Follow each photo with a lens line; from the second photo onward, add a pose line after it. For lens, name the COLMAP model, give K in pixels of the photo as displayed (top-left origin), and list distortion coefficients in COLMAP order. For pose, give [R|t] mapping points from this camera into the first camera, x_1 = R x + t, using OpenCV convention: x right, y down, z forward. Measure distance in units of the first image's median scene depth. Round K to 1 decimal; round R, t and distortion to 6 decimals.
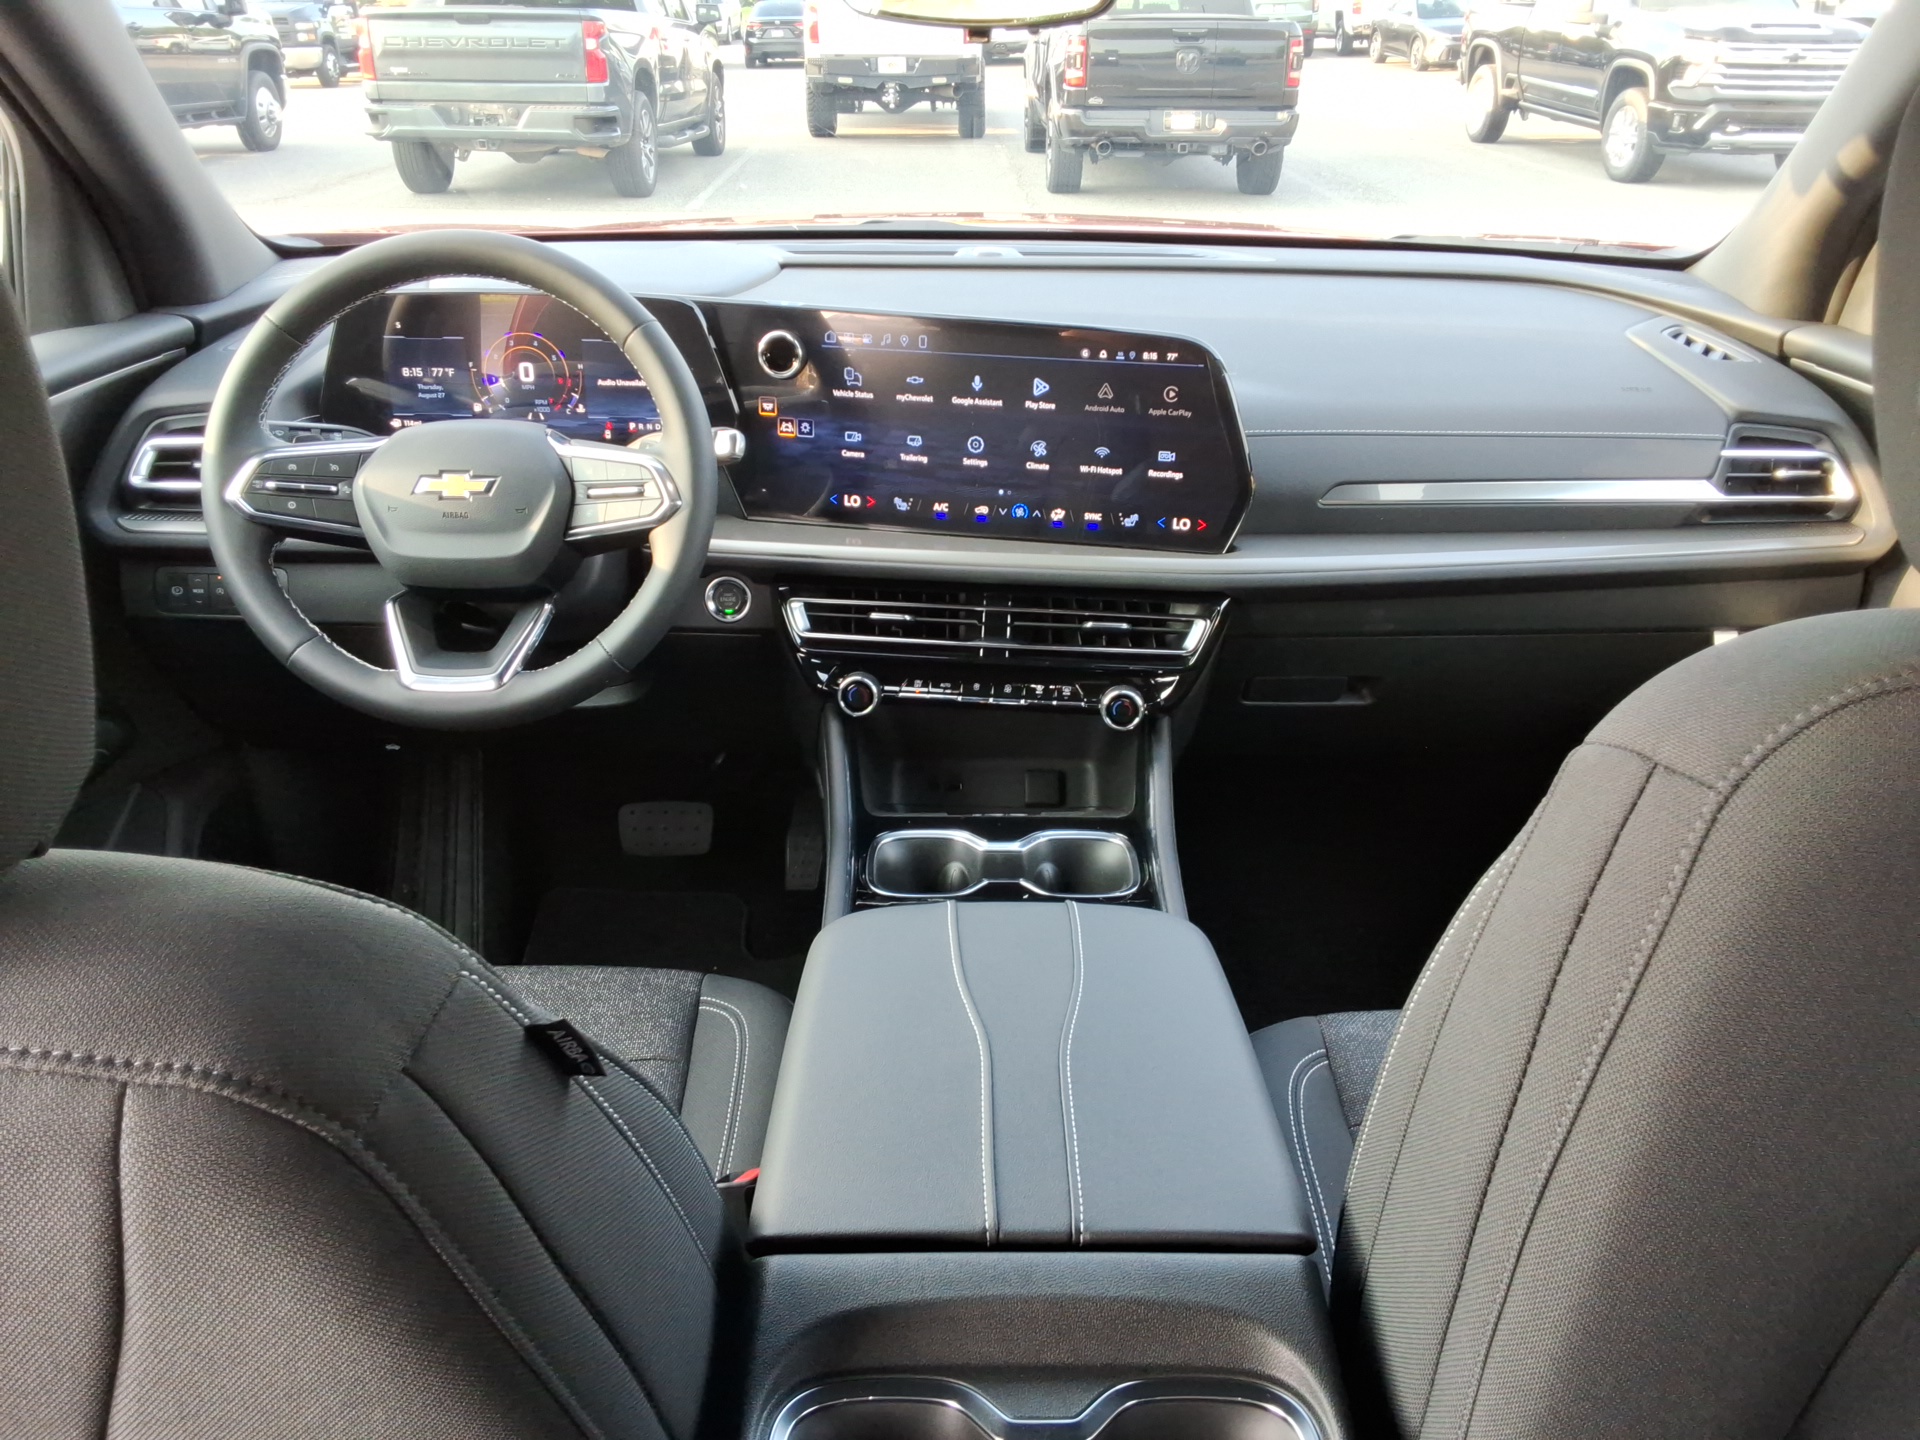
lens RADIAL K [[1540.1, 0, 974.8], [0, 1540.1, 696.7], [0, 0, 1]] dist [0.122880, -0.189203]
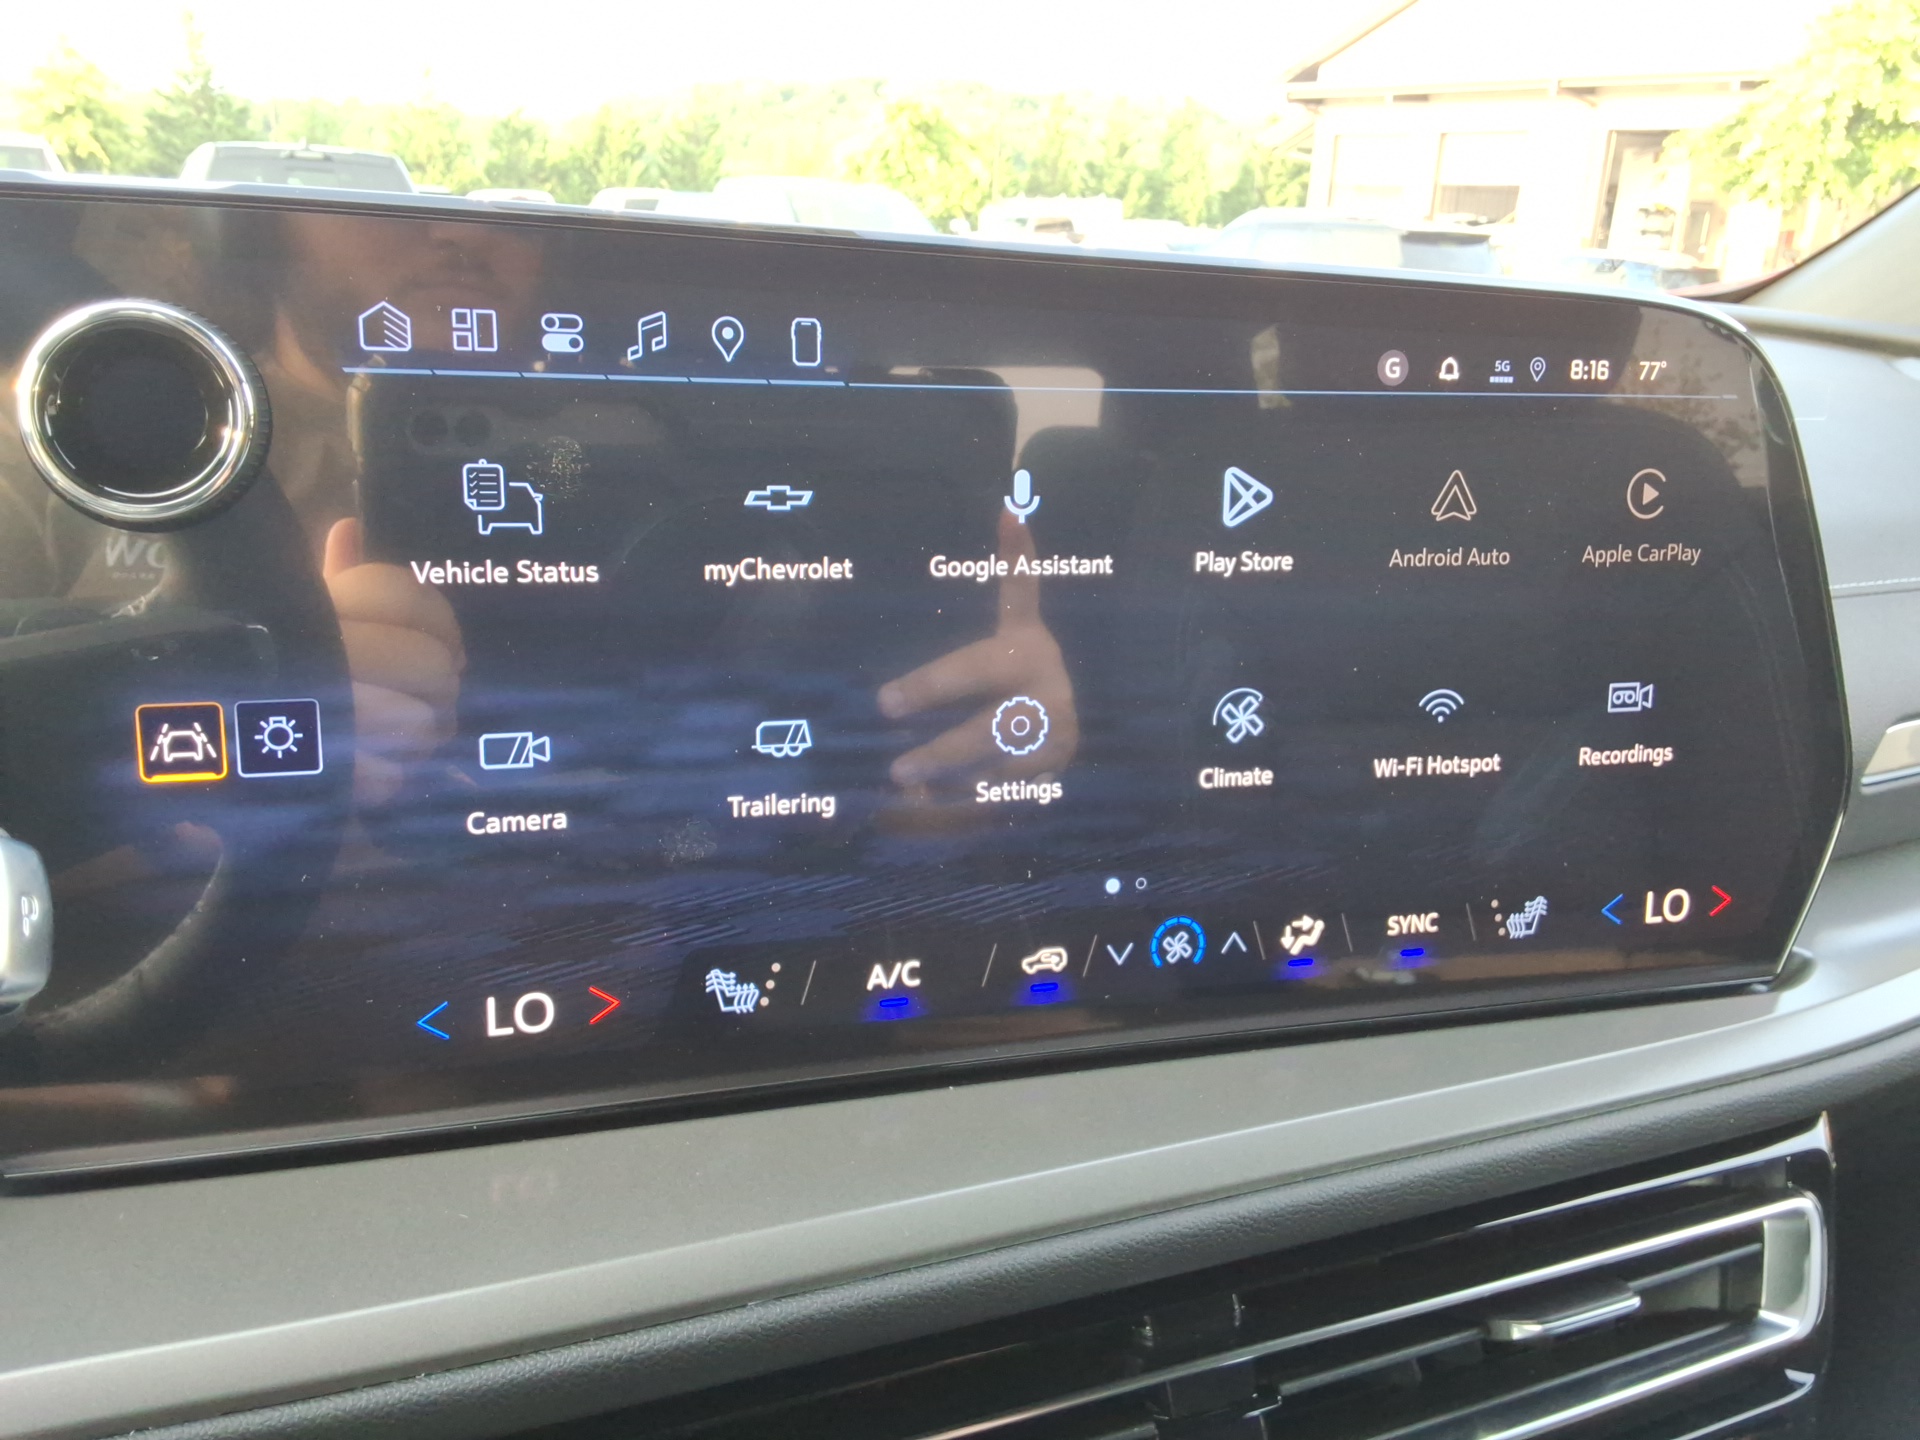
lens RADIAL K [[1556.2, 0, 982.2], [0, 1556.2, 700.2], [0, 0, 1]] dist [0.136274, -0.229345]
pose [[0.872121, -0.104309, 0.478042, -0.133101], [0.167164, 0.981744, -0.090751, -0.145501], [-0.459848, 0.159057, 0.873636, 0.775145]]
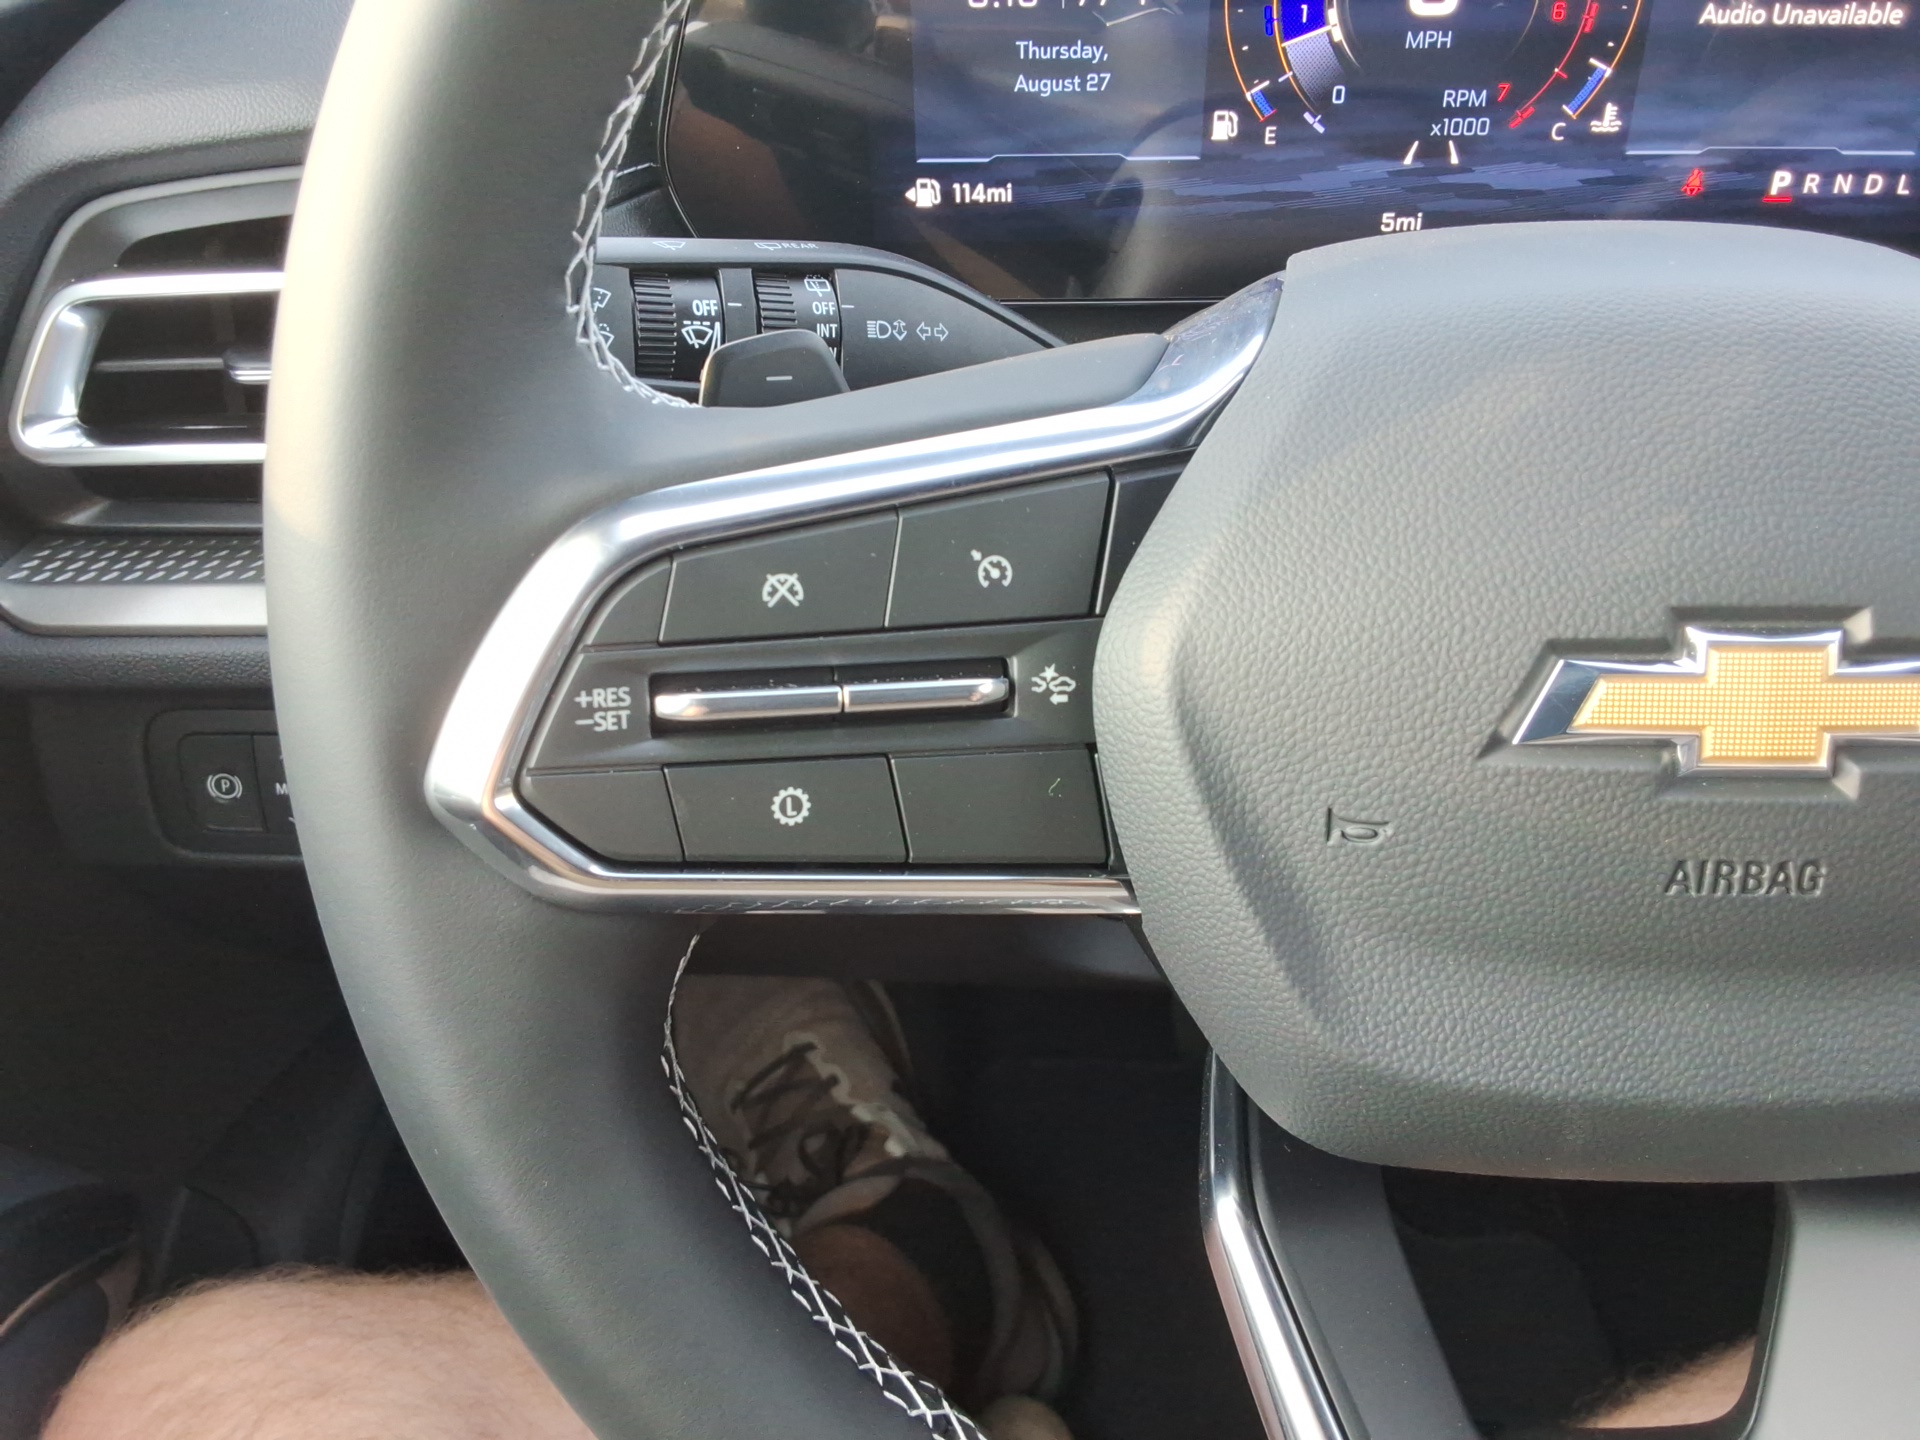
lens RADIAL K [[1556.2, 0, 982.2], [0, 1556.2, 700.2], [0, 0, 1]] dist [0.136274, -0.229345]
pose [[0.998580, 0.005963, -0.052942, -0.352592], [0.005291, 0.977703, 0.209925, -0.148769], [0.053013, -0.209907, 0.976283, 0.724160]]
